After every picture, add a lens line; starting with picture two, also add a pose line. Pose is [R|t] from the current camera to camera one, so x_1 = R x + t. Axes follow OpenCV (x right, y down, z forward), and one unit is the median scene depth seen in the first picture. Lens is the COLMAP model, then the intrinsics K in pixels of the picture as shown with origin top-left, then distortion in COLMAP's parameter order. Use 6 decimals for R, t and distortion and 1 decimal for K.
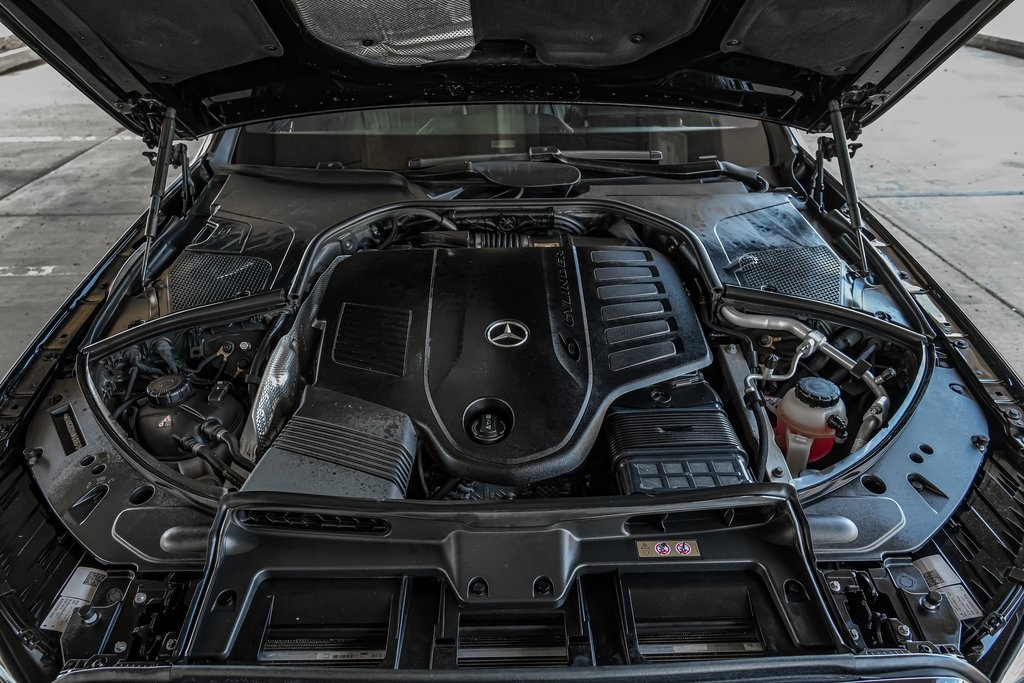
lens RADIAL K [[679.9, 0, 498.5], [0, 679.9, 361.7], [0, 0, 1]] dist [-0.026649, 0.000597]
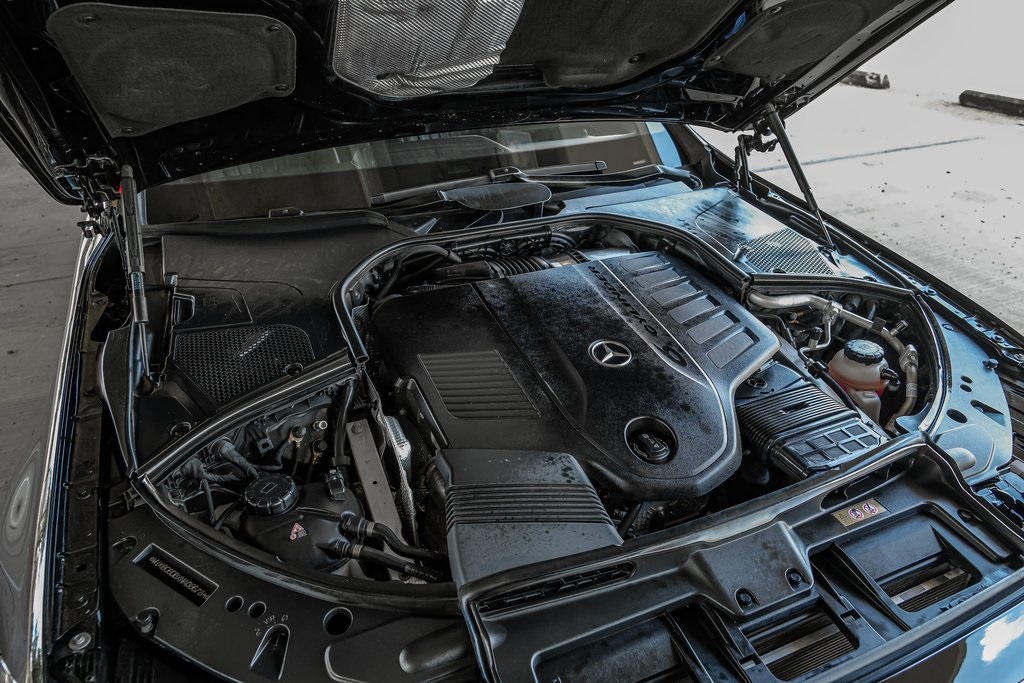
lens RADIAL K [[699.5, 0, 512.0], [0, 699.5, 341.5], [0, 0, 1]] dist [-0.020676, -0.000672]
pose [[0.921998, -0.181757, 0.341885, -0.417065], [0.199911, 0.979643, -0.018313, -0.060585], [-0.331596, 0.085231, 0.939563, 0.070818]]
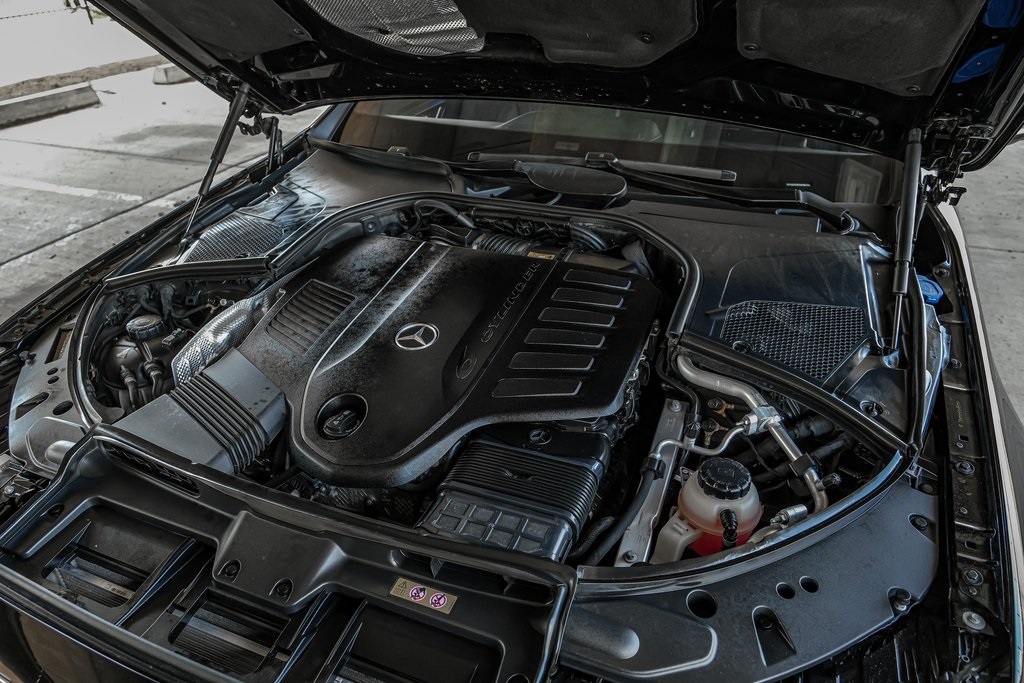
lens RADIAL K [[679.9, 0, 498.5], [0, 679.9, 361.7], [0, 0, 1]] dist [-0.026649, 0.000597]
pose [[0.918134, 0.204014, -0.339718, 0.405318], [-0.202589, 0.978444, 0.040069, -0.060209], [0.340569, 0.032034, 0.939674, 0.117892]]
